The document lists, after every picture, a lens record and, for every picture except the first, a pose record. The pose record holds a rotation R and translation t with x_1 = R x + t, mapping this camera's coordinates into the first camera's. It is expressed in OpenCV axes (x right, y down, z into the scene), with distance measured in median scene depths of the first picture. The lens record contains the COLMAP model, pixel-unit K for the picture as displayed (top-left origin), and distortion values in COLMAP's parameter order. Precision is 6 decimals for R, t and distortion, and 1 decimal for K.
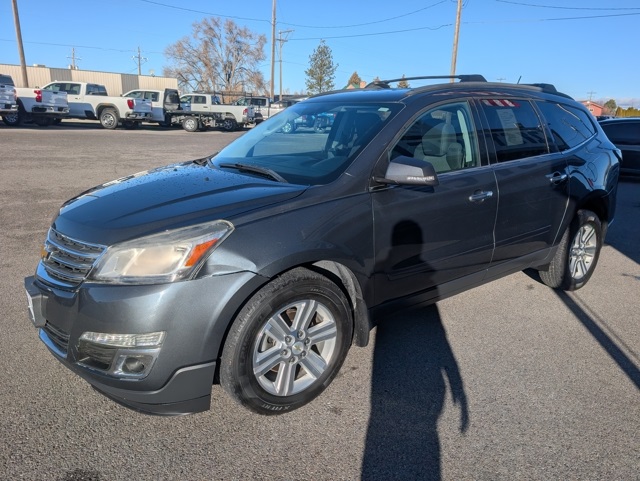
lens RADIAL K [[452.4, 0, 319.8], [0, 452.4, 223.2], [0, 0, 1]] dist [0.019300, -0.008079]
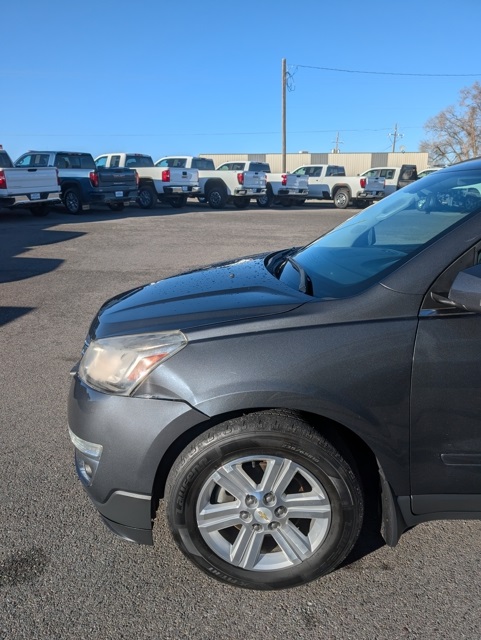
lens RADIAL K [[455.8, 0, 240.5], [0, 455.8, 320.0], [0, 0, 1]] dist [0.018617, -0.008722]
pose [[0.781832, 0.137198, -0.608207, 0.030941], [-0.113810, 0.990503, 0.077136, -0.008721], [0.613014, 0.008913, 0.790022, 0.035803]]
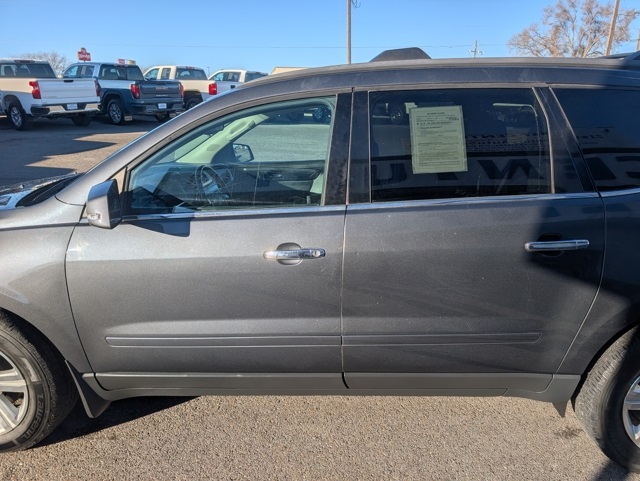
lens RADIAL K [[455.8, 0, 323.7], [0, 455.8, 229.4], [0, 0, 1]] dist [0.018617, -0.008722]
pose [[0.782505, 0.147188, -0.604997, 0.089334], [-0.132752, 0.988755, 0.068849, -0.016544], [0.608328, 0.026440, 0.793246, 0.064507]]
